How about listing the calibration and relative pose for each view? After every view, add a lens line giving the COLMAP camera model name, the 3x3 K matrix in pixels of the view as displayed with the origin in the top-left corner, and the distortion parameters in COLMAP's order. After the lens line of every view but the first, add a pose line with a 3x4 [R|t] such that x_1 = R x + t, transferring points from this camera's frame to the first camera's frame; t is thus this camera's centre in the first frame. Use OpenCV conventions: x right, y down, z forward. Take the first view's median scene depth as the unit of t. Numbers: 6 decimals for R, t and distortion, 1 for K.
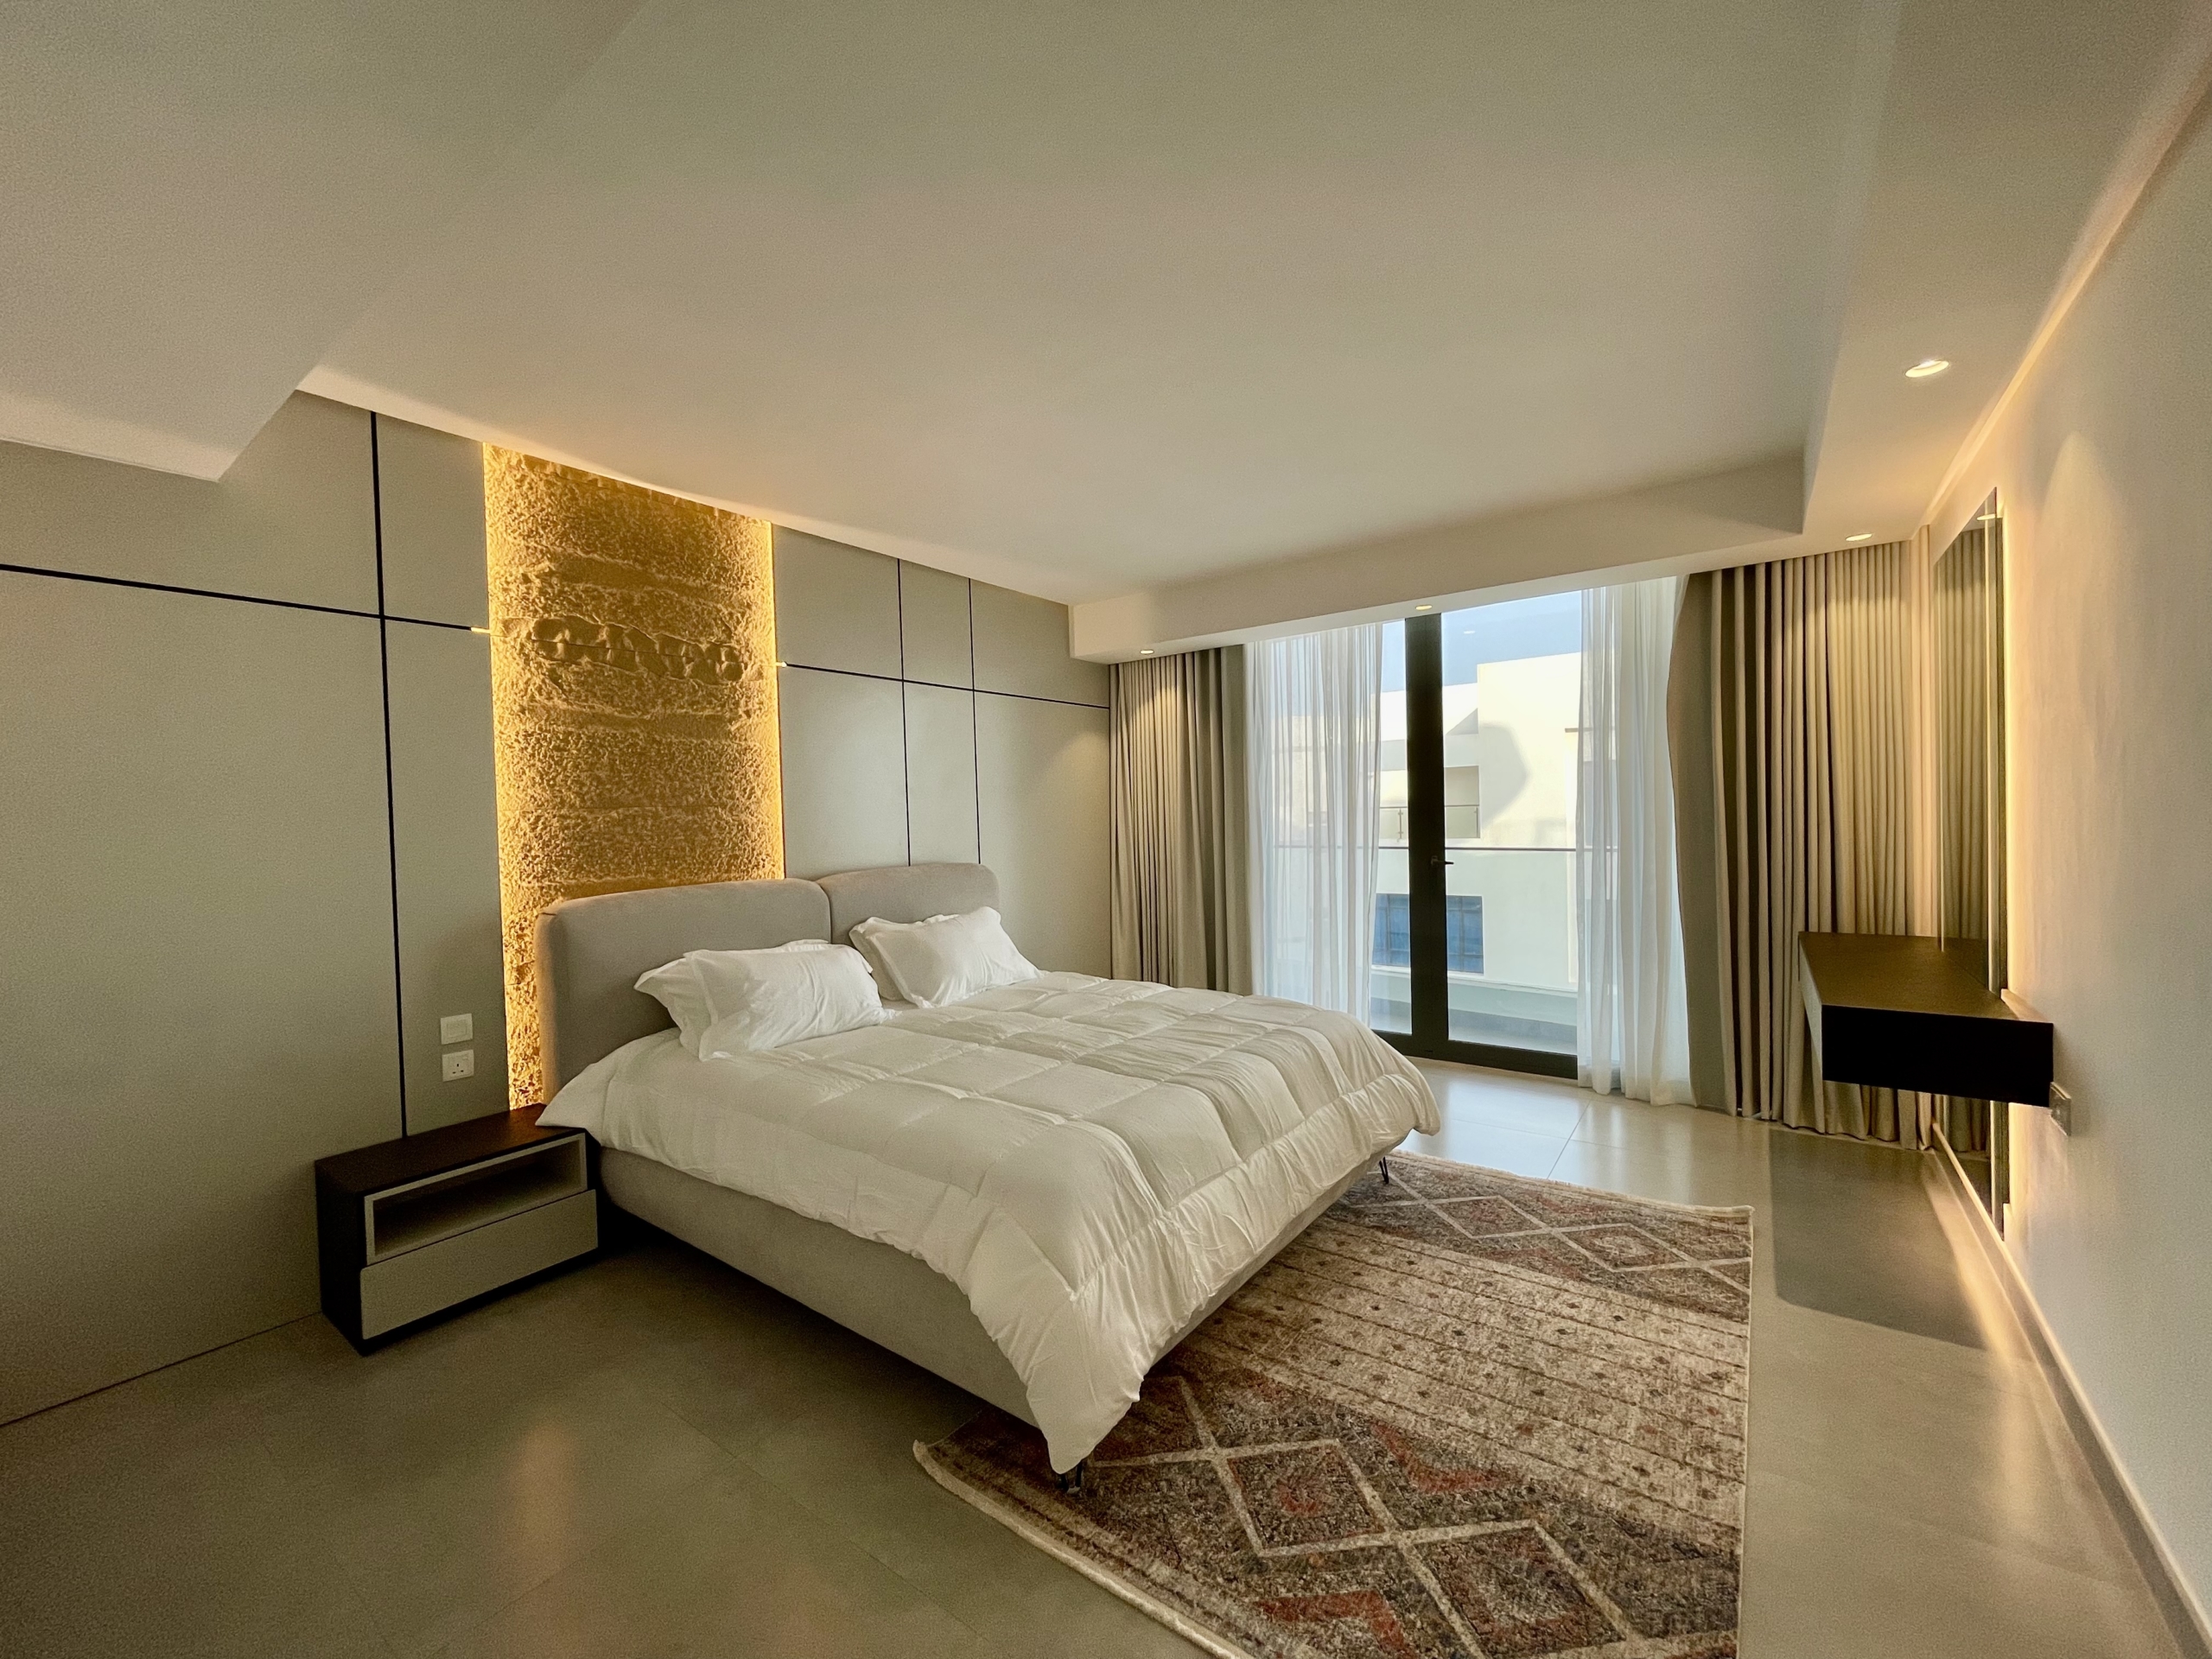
lens RADIAL K [[903.9, 0, 1110.3], [0, 903.9, 824.7], [0, 0, 1]] dist [0.001669, -0.000646]
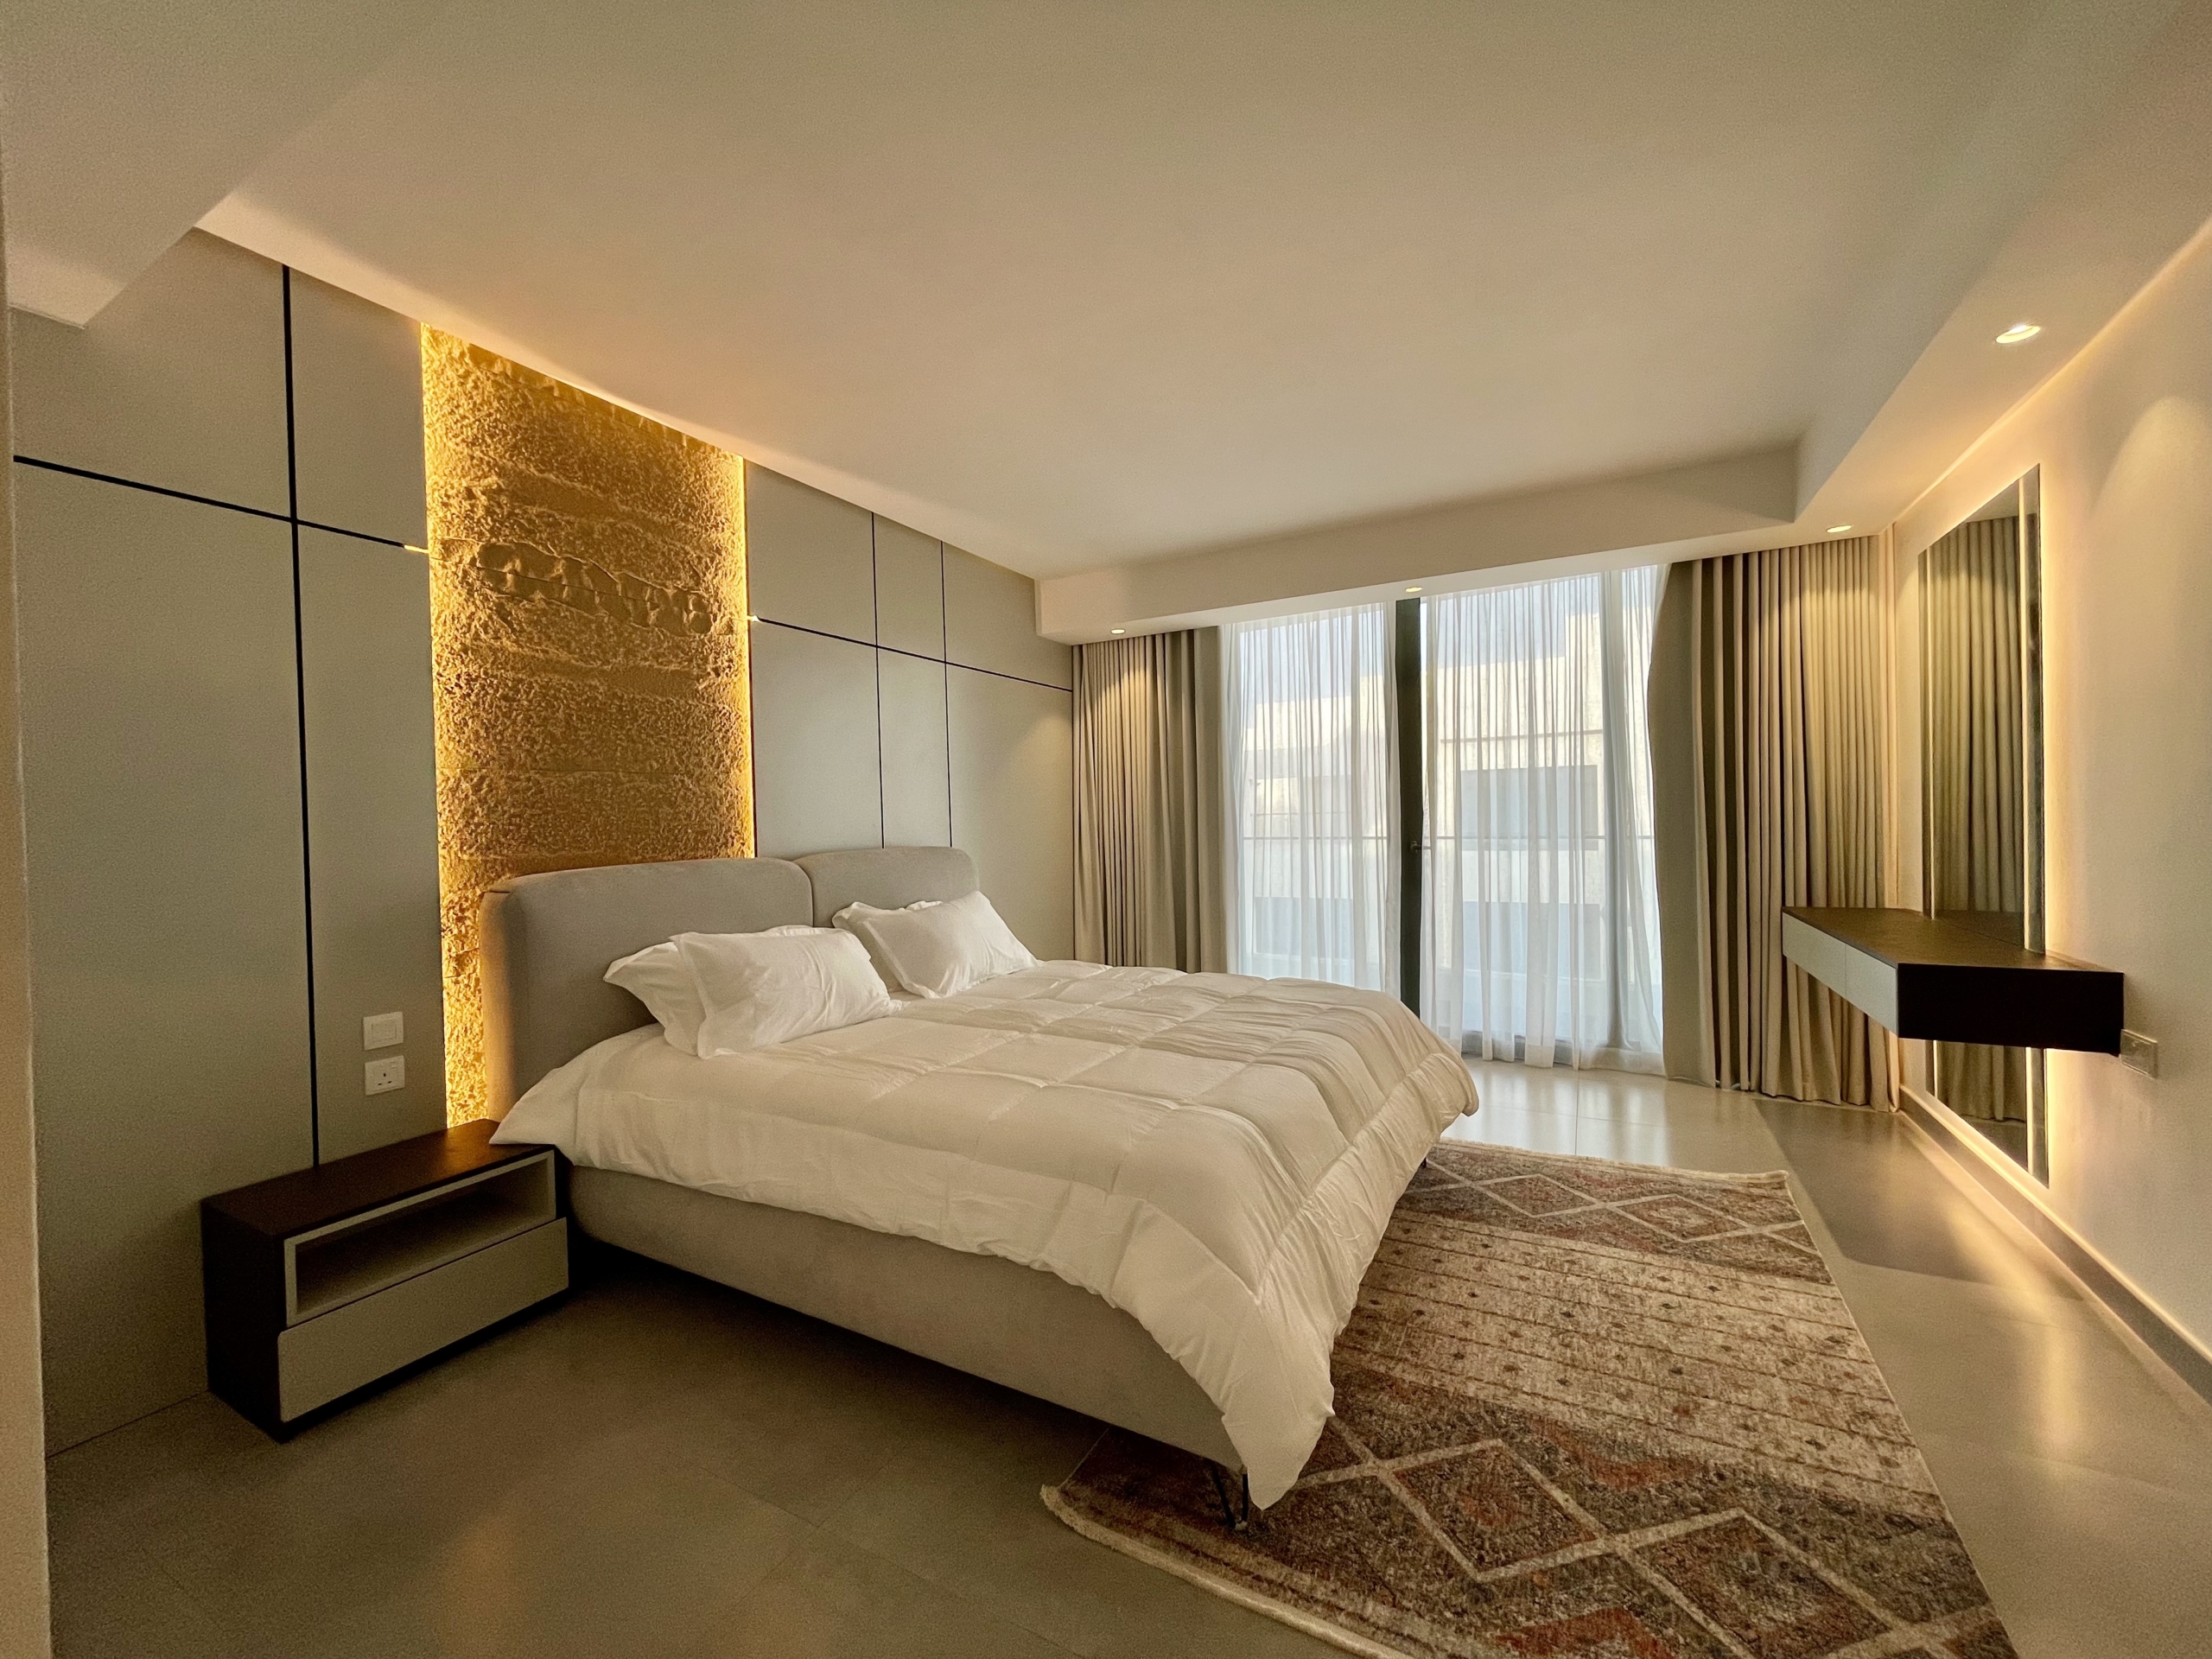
lens RADIAL K [[903.9, 0, 1121.6], [0, 903.9, 824.3], [0, 0, 1]] dist [0.001669, -0.000646]
pose [[0.990592, 0.003249, 0.136807, -0.172582], [-0.002122, 0.999963, -0.008382, 0.044087], [-0.136829, 0.008013, 0.990562, 0.094566]]
